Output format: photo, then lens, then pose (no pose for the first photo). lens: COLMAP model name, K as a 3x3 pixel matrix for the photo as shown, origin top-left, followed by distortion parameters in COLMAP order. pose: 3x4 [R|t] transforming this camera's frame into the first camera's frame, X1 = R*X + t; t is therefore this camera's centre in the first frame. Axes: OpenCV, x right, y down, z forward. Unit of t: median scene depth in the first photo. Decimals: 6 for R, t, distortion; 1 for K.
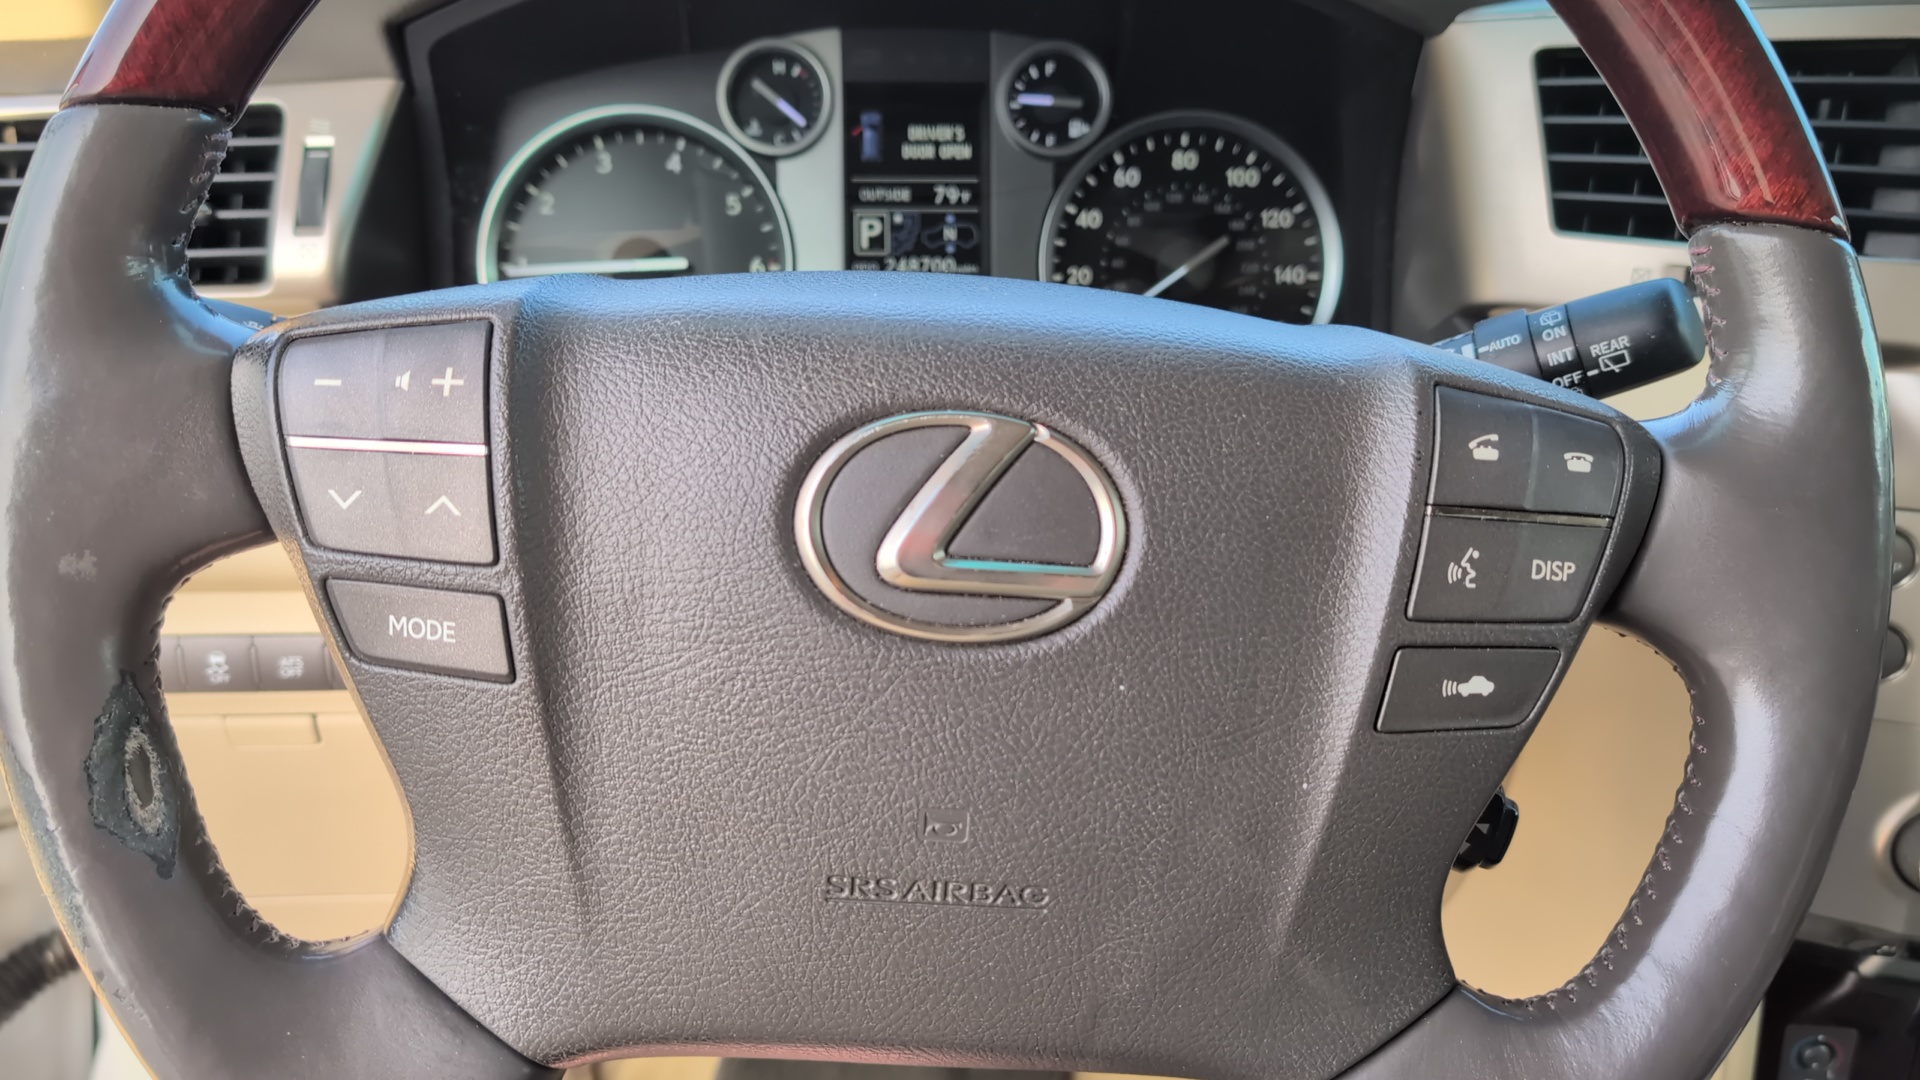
lens RADIAL K [[1551.0, 0, 960.0], [0, 1551.0, 540.0], [0, 0, 1]] dist [0.090691, -0.204489]
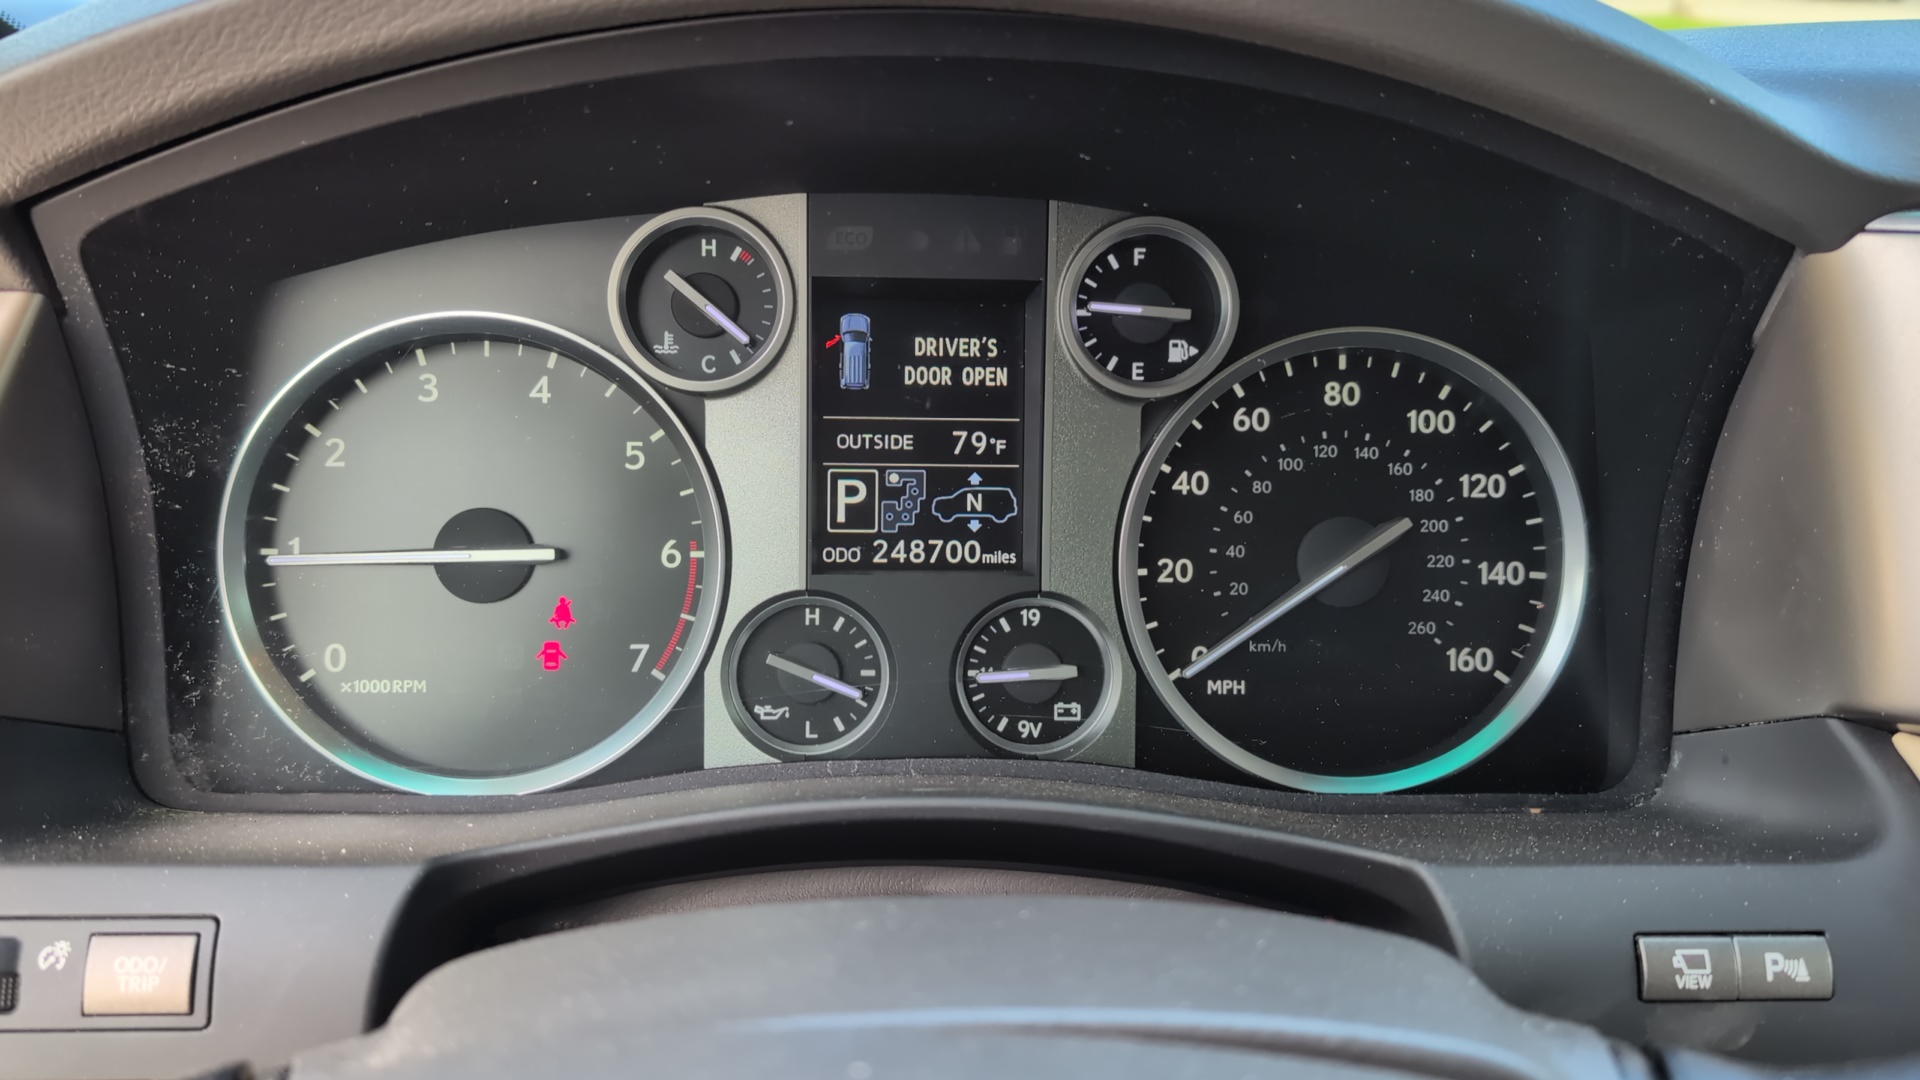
lens RADIAL K [[1551.0, 0, 960.0], [0, 1551.0, 540.0], [0, 0, 1]] dist [0.090691, -0.204489]
pose [[0.999757, 0.015265, 0.015875, -0.022494], [-0.015247, 0.999883, -0.001238, -0.181491], [-0.015892, 0.000996, 0.999873, 0.364104]]
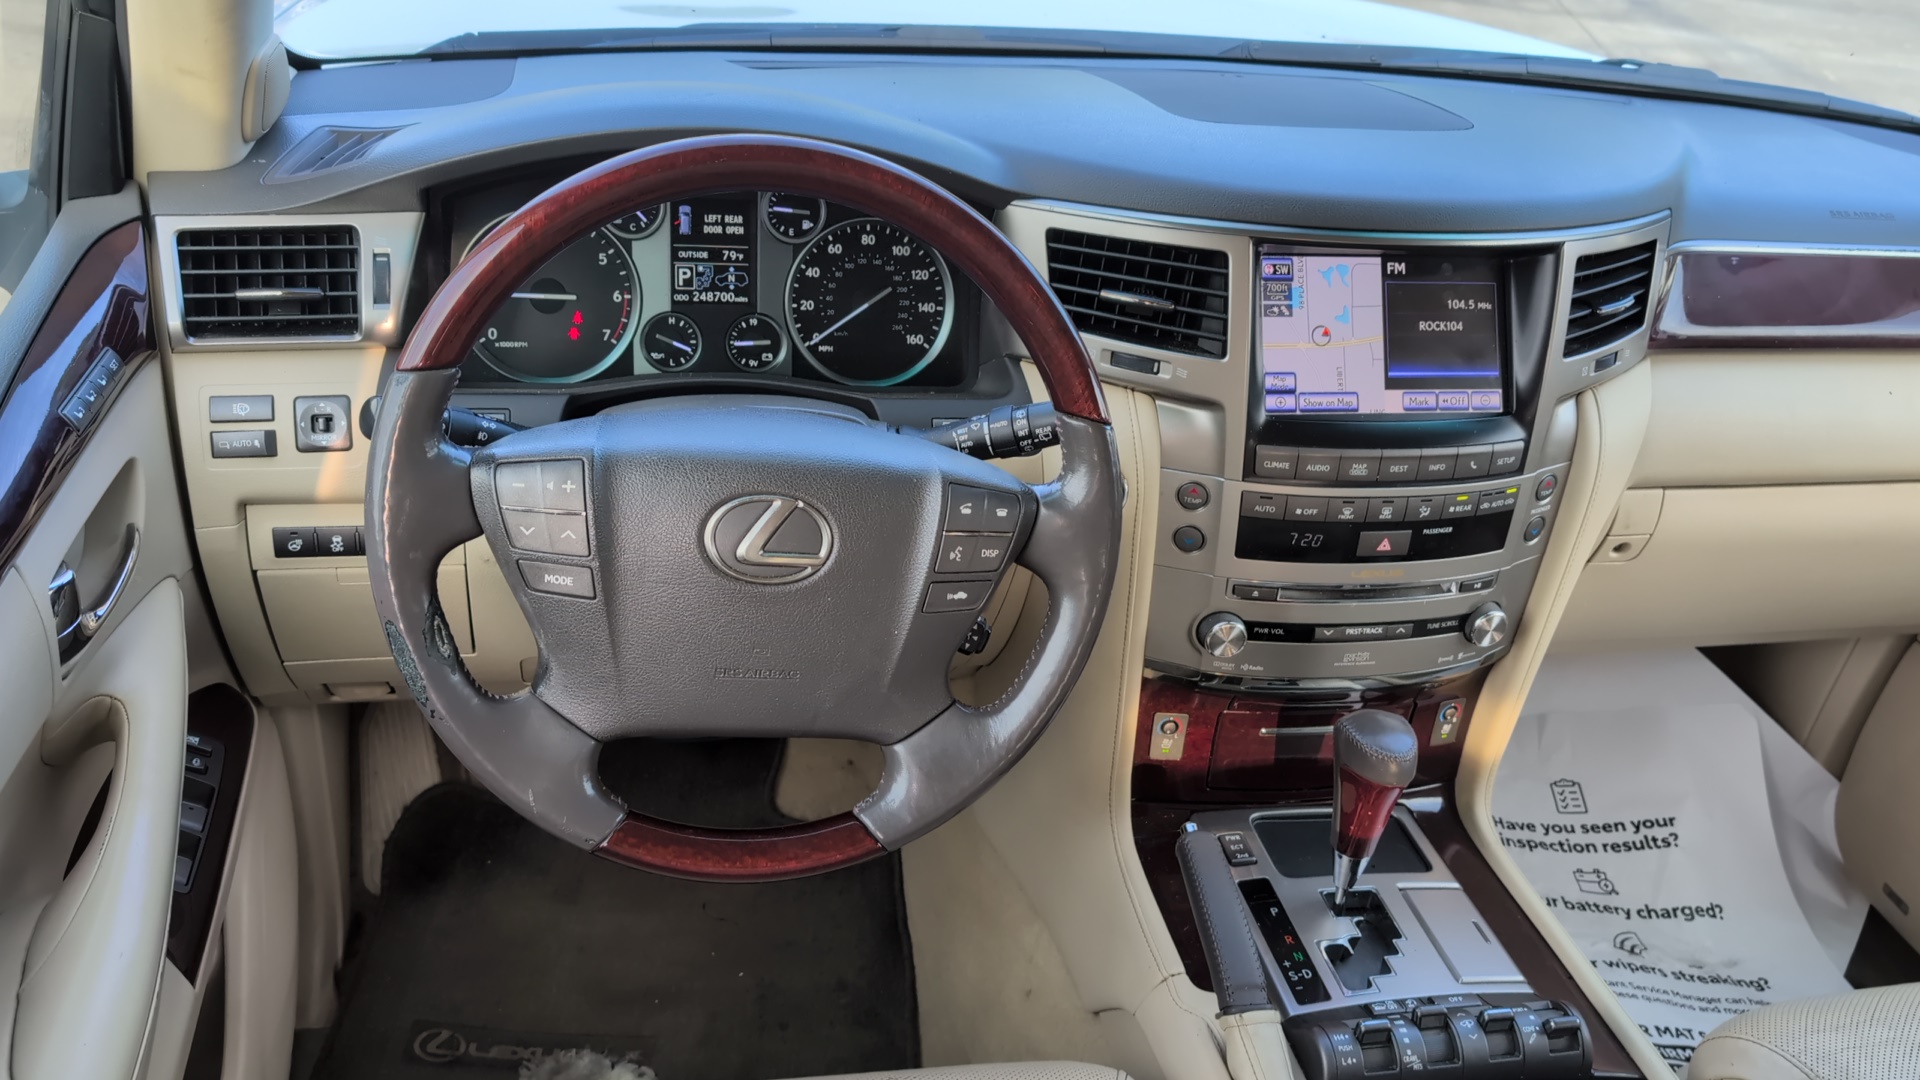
lens RADIAL K [[1551.0, 0, 960.0], [0, 1551.0, 540.0], [0, 0, 1]] dist [0.090691, -0.204489]
pose [[0.981800, -0.002532, 0.189899, -0.086413], [-0.033309, 0.982116, 0.185305, -0.241316], [-0.186972, -0.188258, 0.964158, -0.759677]]
